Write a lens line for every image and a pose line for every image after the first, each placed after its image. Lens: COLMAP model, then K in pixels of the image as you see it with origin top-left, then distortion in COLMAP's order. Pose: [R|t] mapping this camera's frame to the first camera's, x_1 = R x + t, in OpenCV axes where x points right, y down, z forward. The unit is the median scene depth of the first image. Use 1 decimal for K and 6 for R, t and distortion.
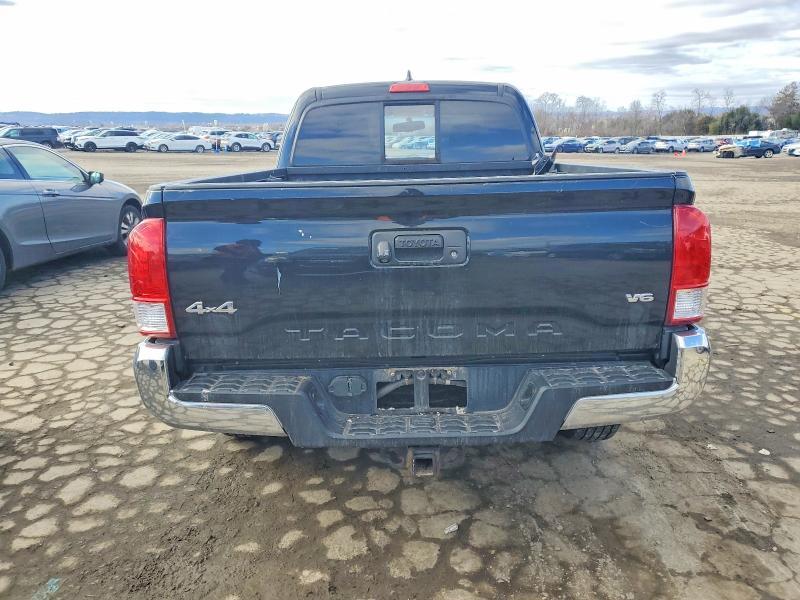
lens RADIAL K [[626.5, 0, 398.0], [0, 626.5, 291.5], [0, 0, 1]] dist [0.015824, 0.013274]
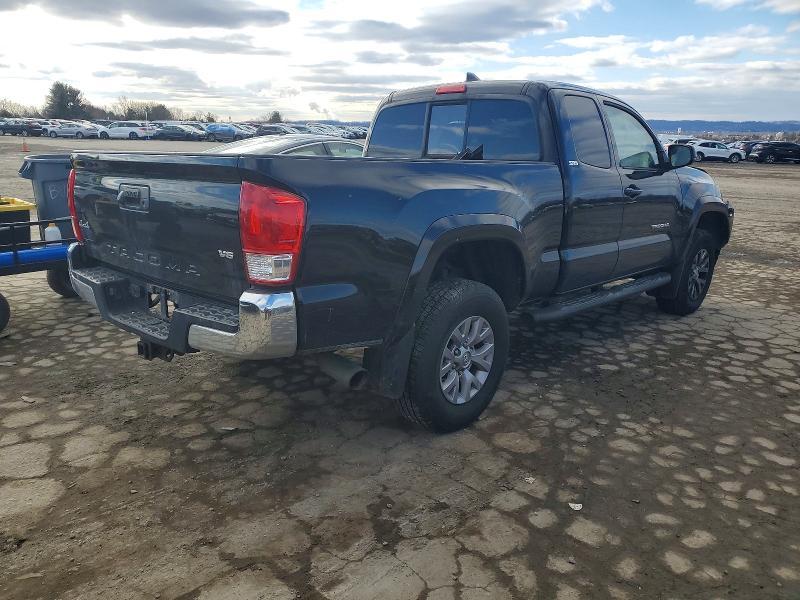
lens RADIAL K [[626.5, 0, 397.2], [0, 626.5, 306.4], [0, 0, 1]] dist [0.015824, 0.013274]
pose [[0.730649, 0.195978, -0.654022, 1.016581], [-0.190054, 0.978437, 0.080867, -0.037478], [0.655767, 0.065214, 0.752141, 0.207034]]
